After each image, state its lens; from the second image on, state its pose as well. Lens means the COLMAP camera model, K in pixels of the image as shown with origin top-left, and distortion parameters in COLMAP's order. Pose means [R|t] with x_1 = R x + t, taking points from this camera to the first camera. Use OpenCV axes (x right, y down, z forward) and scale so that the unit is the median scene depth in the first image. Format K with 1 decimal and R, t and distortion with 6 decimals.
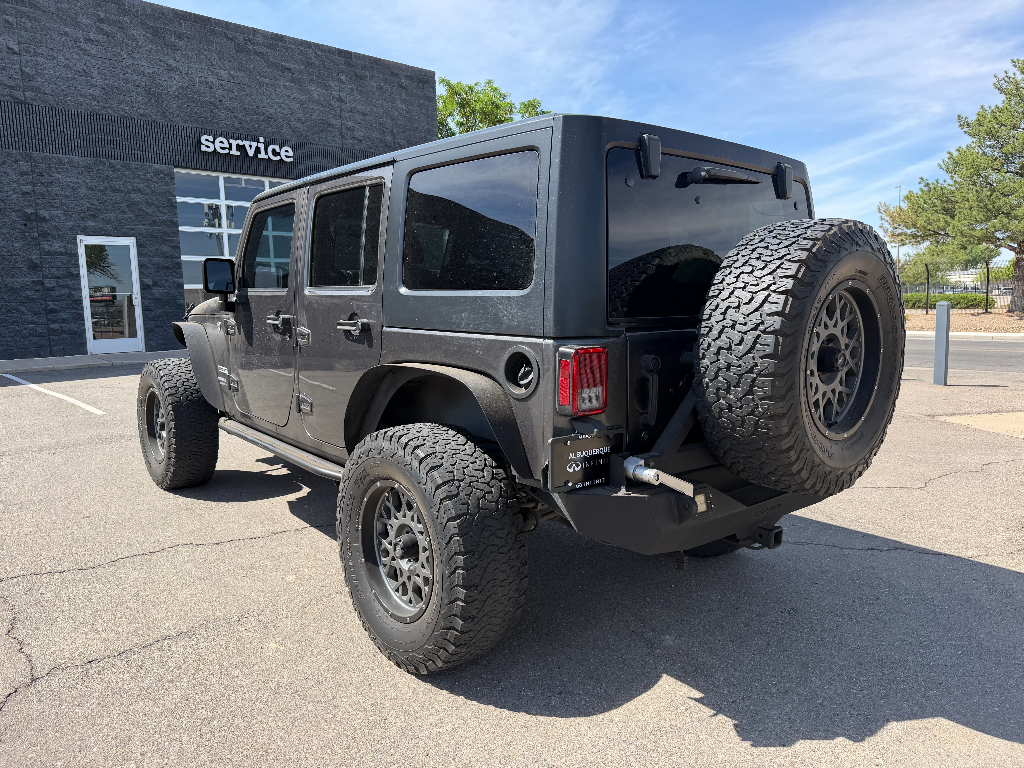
lens RADIAL K [[730.2, 0, 509.7], [0, 730.2, 384.5], [0, 0, 1]] dist [0.019853, -0.019112]
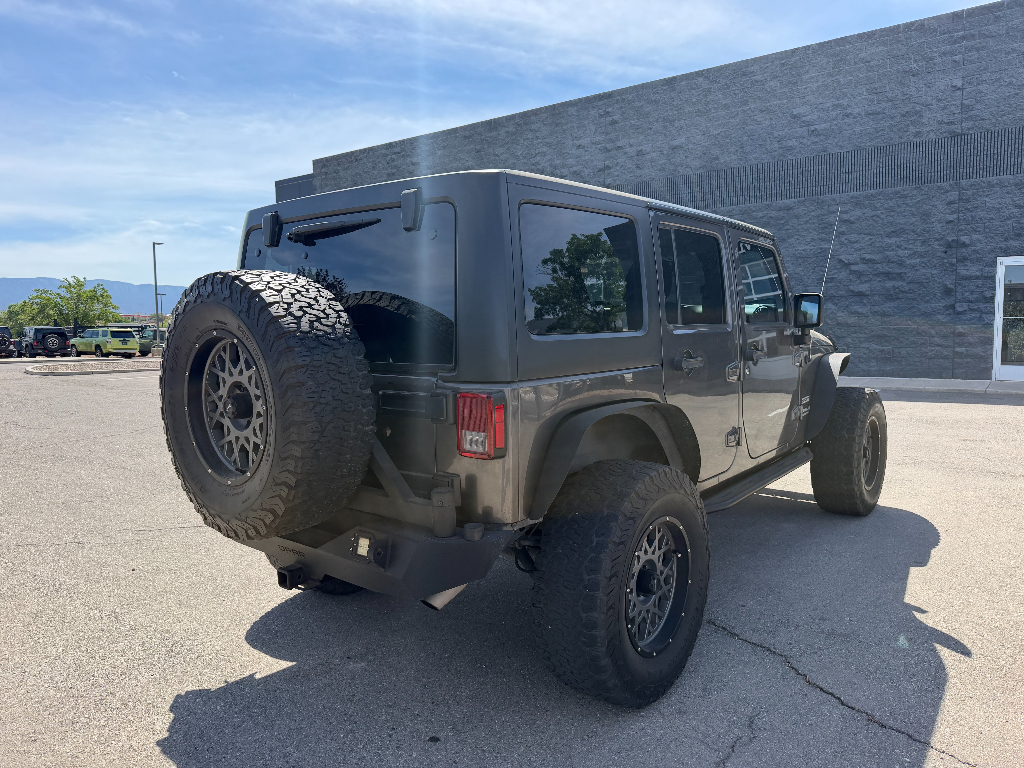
lens RADIAL K [[730.2, 0, 509.7], [0, 730.2, 384.5], [0, 0, 1]] dist [0.019853, -0.019112]
pose [[0.185214, 0.088091, -0.978742, 0.253836], [-0.112251, 0.991352, 0.067983, -0.029813], [0.976266, 0.097273, 0.193501, 0.196632]]
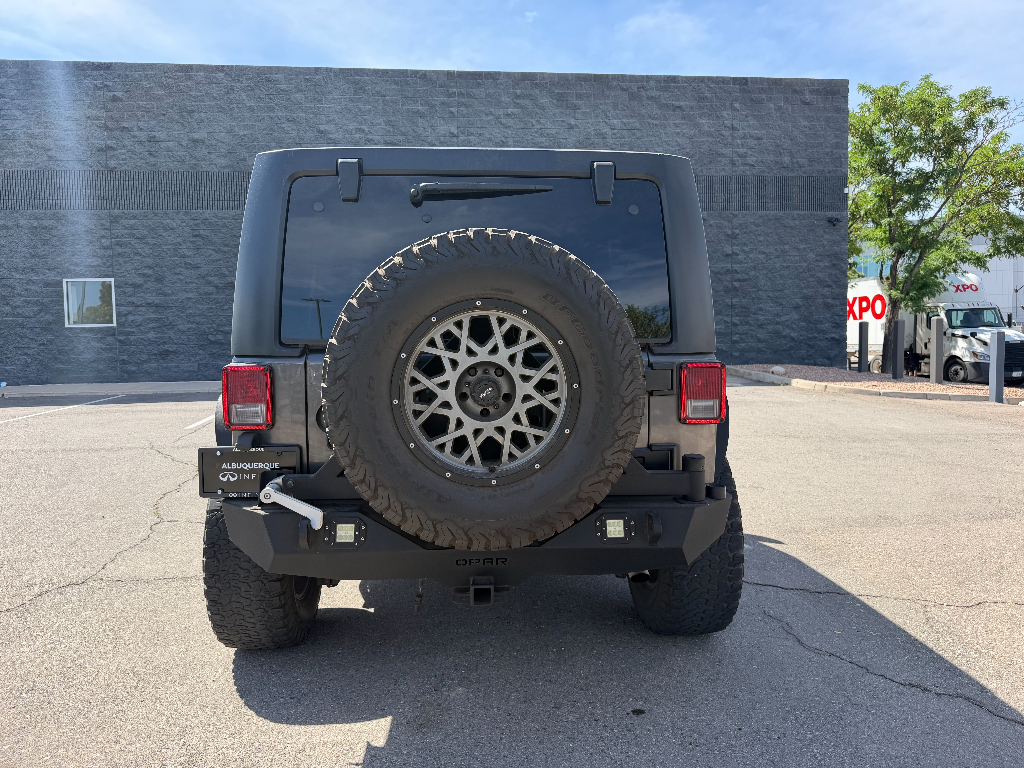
lens RADIAL K [[730.2, 0, 509.7], [0, 730.2, 384.5], [0, 0, 1]] dist [0.019853, -0.019112]
pose [[0.807003, 0.044932, -0.588836, 0.161485], [-0.069034, 0.997443, -0.018499, -0.004870], [0.586499, 0.055579, 0.808041, 0.055363]]
